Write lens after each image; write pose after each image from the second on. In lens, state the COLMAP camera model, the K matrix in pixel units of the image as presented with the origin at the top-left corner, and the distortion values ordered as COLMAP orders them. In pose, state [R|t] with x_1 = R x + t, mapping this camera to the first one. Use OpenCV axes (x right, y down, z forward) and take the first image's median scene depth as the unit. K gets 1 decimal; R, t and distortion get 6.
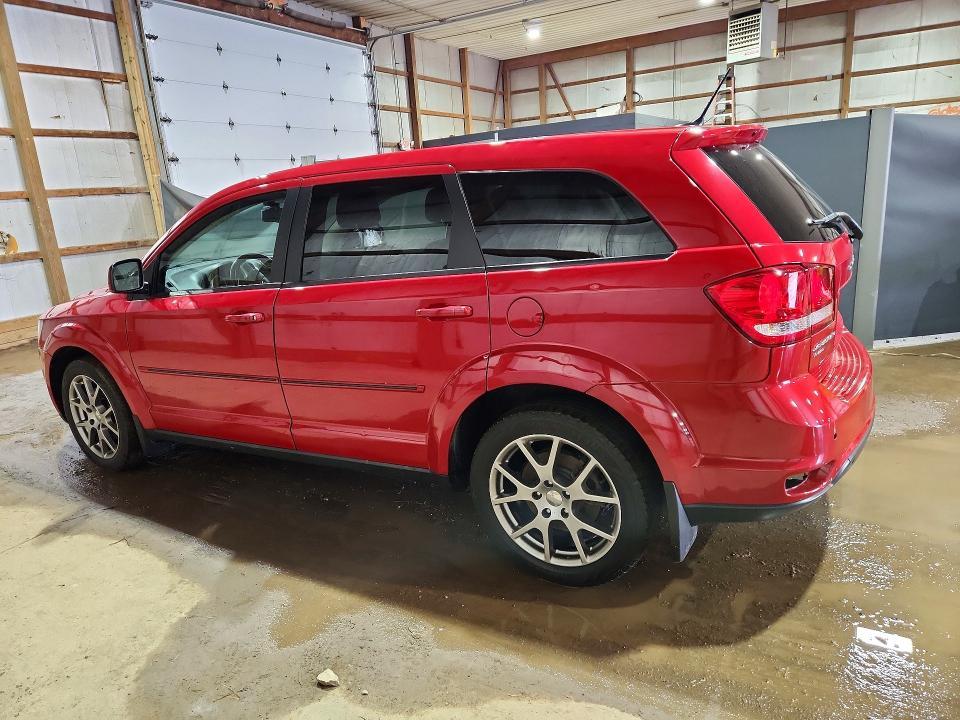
lens RADIAL K [[680.2, 0, 480.0], [0, 680.2, 360.0], [0, 0, 1]] dist [-0.041640, 0.001925]
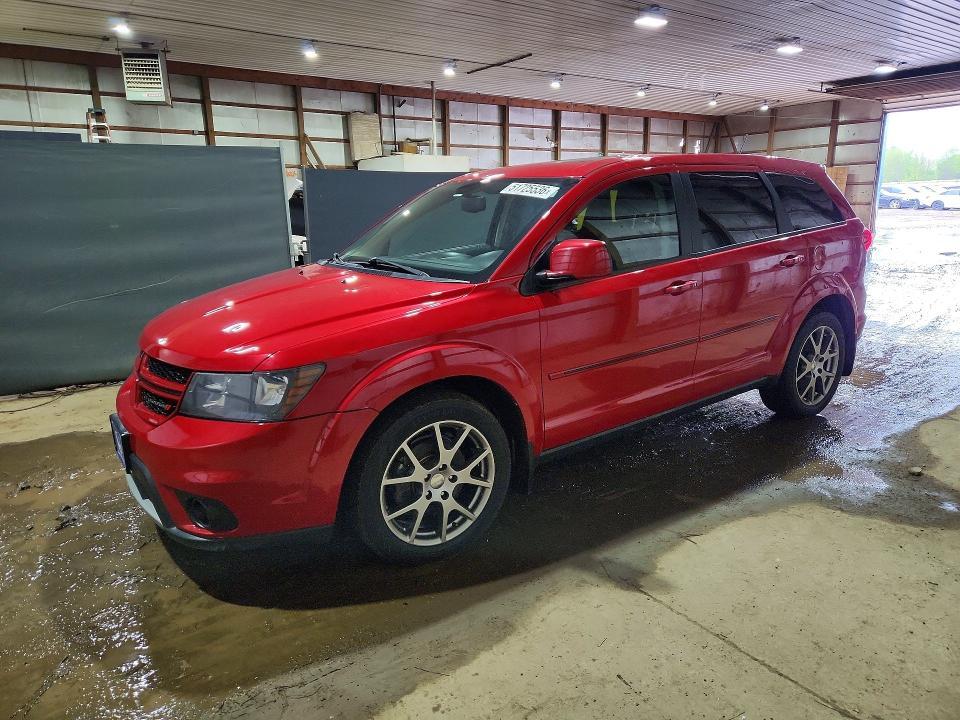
lens RADIAL K [[635.3, 0, 466.2], [0, 635.3, 356.0], [0, 0, 1]] dist [0.016125, -0.001596]
pose [[0.414603, -0.133626, 0.900138, -0.858208], [0.196955, 0.978891, 0.054600, -0.054181], [-0.888433, 0.154649, 0.432170, 0.509407]]
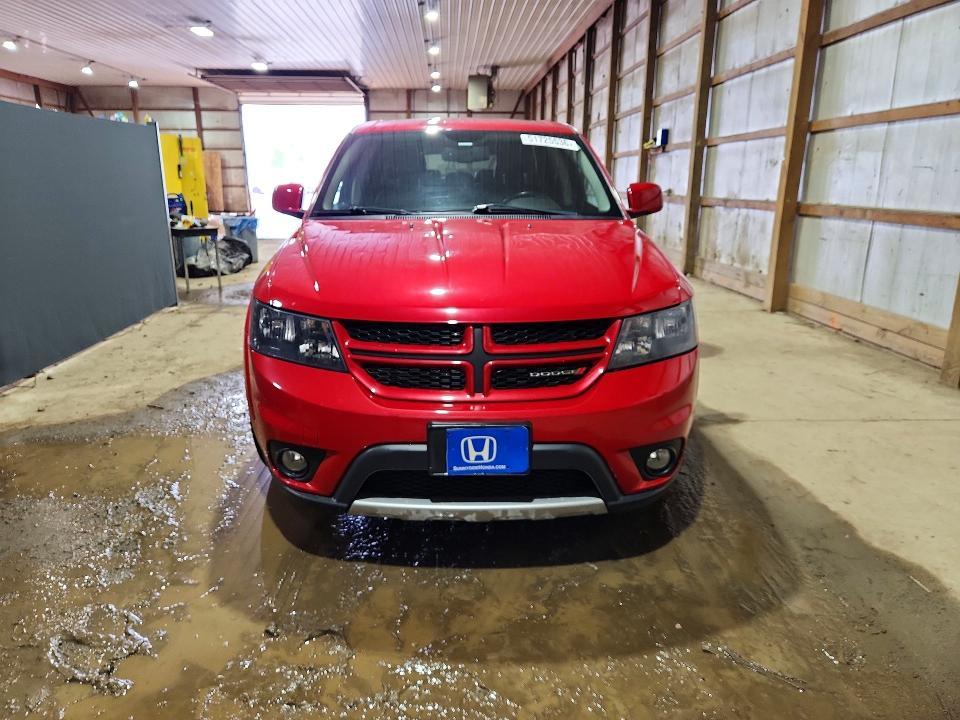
lens RADIAL K [[635.3, 0, 466.2], [0, 635.3, 356.0], [0, 0, 1]] dist [0.016125, -0.001596]
pose [[-0.509911, -0.141758, 0.848467, -0.829891], [0.248204, 0.920135, 0.302898, -0.180082], [-0.823642, 0.365044, -0.434002, 1.134934]]
